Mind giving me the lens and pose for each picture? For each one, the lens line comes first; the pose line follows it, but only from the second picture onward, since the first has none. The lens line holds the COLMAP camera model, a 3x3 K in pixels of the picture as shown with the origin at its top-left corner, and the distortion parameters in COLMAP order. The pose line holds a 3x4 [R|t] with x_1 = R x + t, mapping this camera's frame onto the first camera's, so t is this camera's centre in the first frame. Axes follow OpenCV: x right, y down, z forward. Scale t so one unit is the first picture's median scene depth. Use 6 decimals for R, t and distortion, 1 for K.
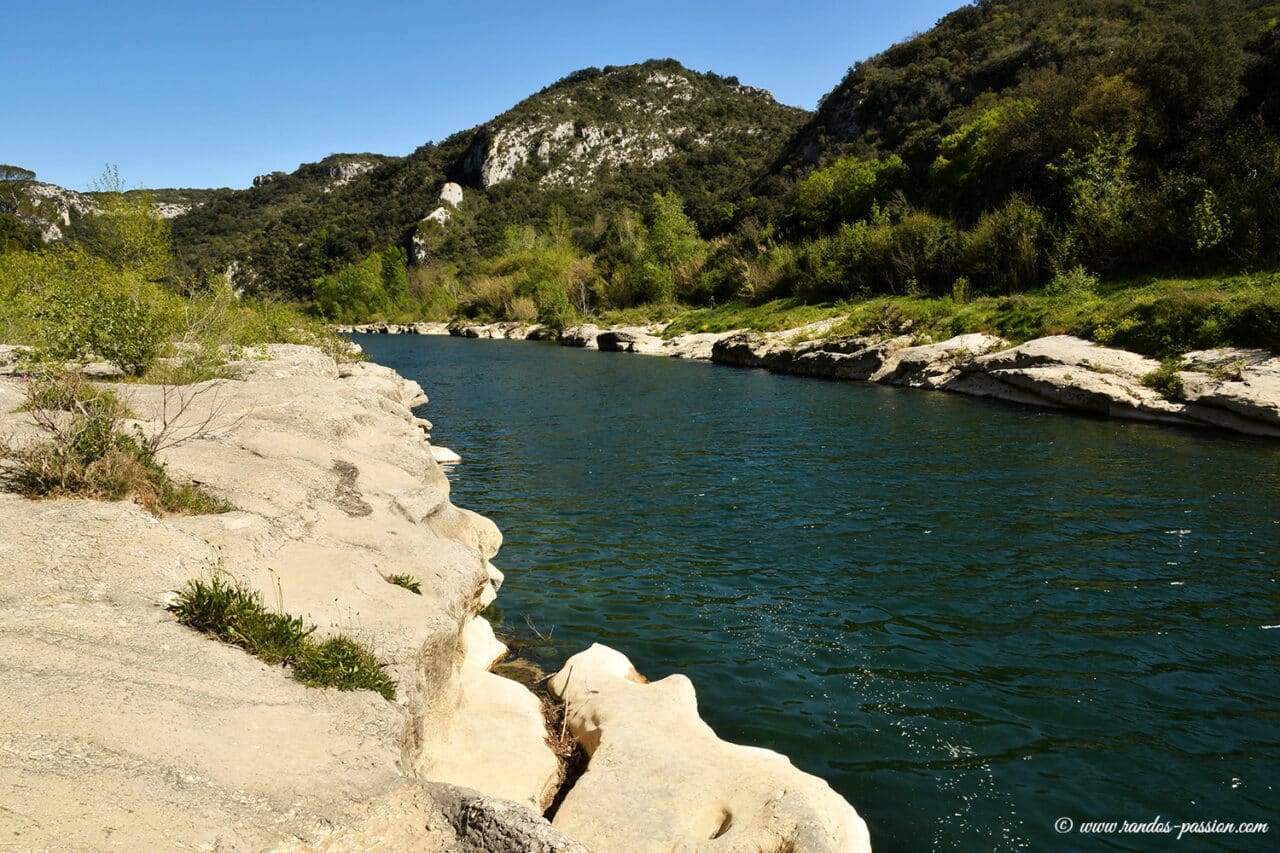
lens RADIAL K [[955.6, 0, 634.8], [0, 955.6, 454.2], [0, 0, 1]] dist [-0.141110, 0.143928]
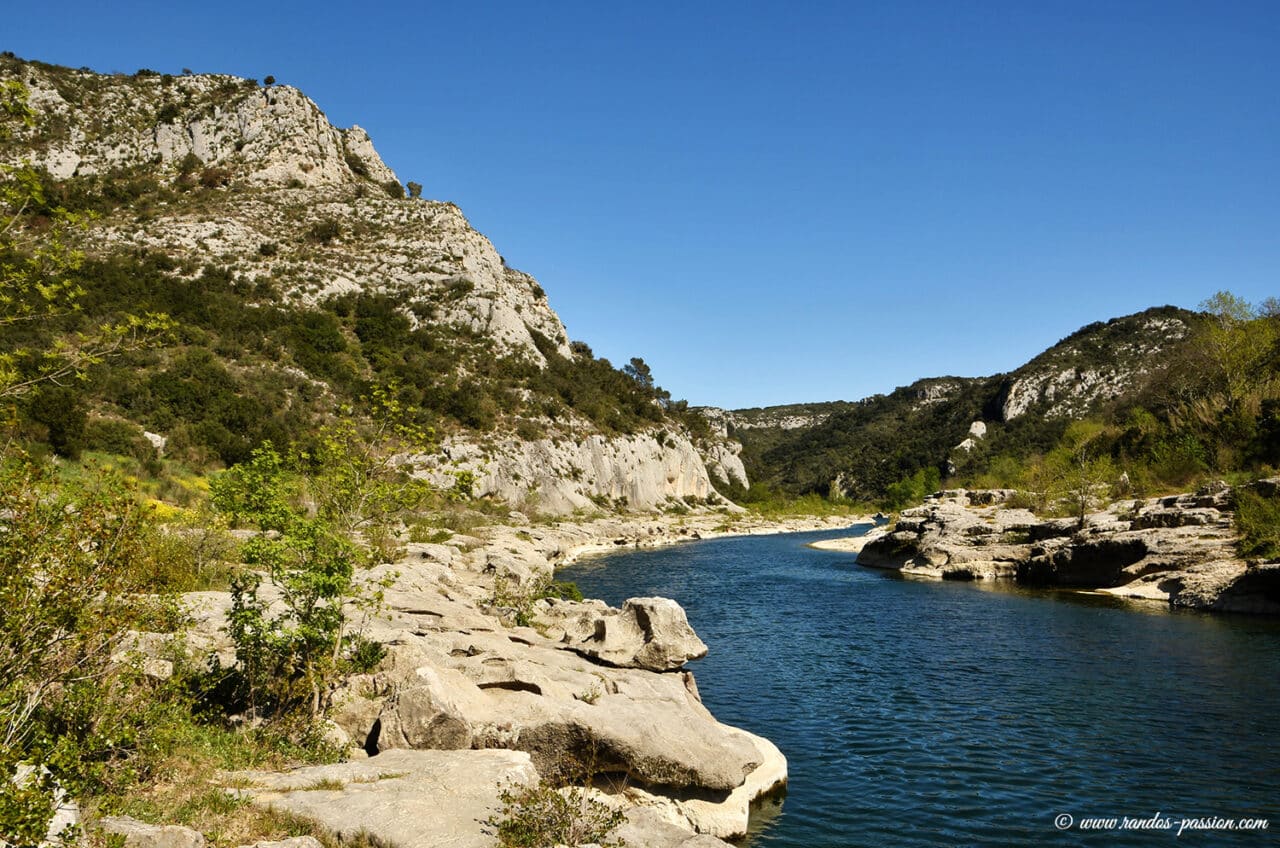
lens RADIAL K [[955.6, 0, 634.8], [0, 955.6, 451.7], [0, 0, 1]] dist [-0.141110, 0.143928]
pose [[0.814264, -0.033841, -0.579507, 0.198010], [-0.083759, 0.981003, -0.174977, 0.061974], [0.574420, 0.191017, 0.795961, -0.442379]]
